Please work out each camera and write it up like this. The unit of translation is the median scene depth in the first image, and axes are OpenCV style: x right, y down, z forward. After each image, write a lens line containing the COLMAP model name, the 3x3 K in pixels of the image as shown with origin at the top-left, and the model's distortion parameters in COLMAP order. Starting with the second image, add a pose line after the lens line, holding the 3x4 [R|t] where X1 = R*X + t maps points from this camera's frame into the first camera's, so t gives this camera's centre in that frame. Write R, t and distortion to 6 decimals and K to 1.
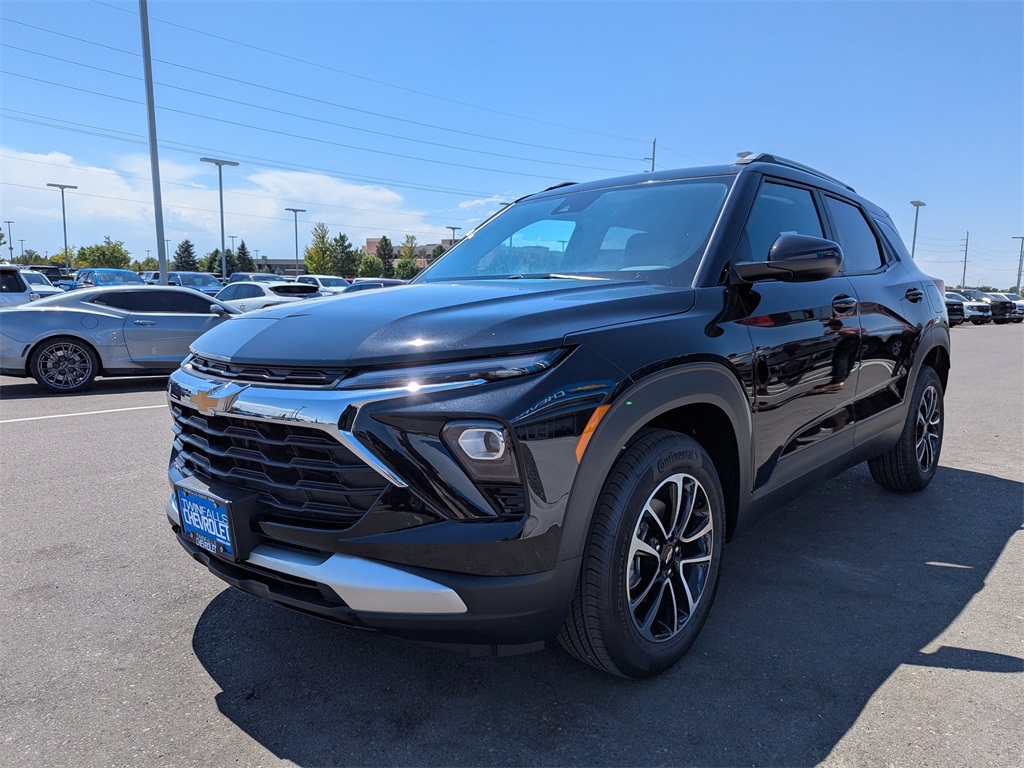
lens RADIAL K [[731.2, 0, 526.8], [0, 731.2, 391.7], [0, 0, 1]] dist [0.037721, -0.029980]
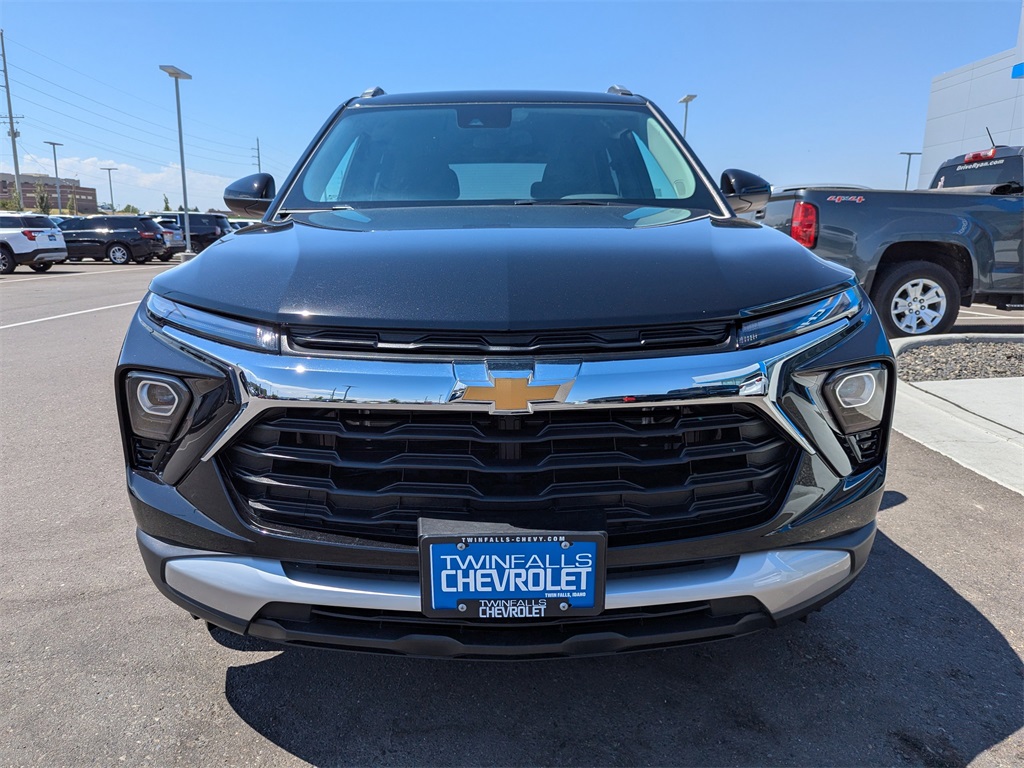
lens RADIAL K [[731.2, 0, 505.8], [0, 731.2, 391.9], [0, 0, 1]] dist [0.037721, -0.029980]
pose [[0.733258, -0.149912, 0.663219, -0.717916], [0.090022, 0.988210, 0.123843, -0.056699], [-0.673965, -0.031104, 0.738108, 0.448240]]
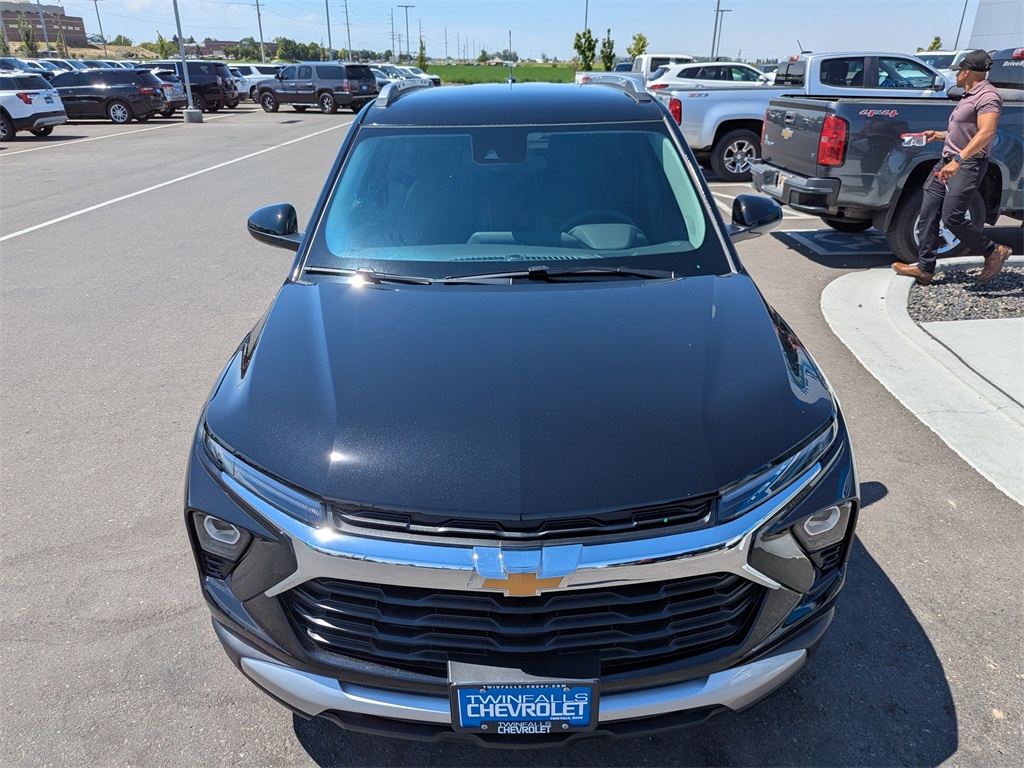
lens RADIAL K [[731.2, 0, 518.2], [0, 731.2, 399.8], [0, 0, 1]] dist [0.037721, -0.029980]
pose [[0.739650, -0.289975, 0.607316, -0.709324], [0.095913, 0.938620, 0.331350, -0.351077], [-0.666122, -0.186834, 0.722063, 0.406259]]
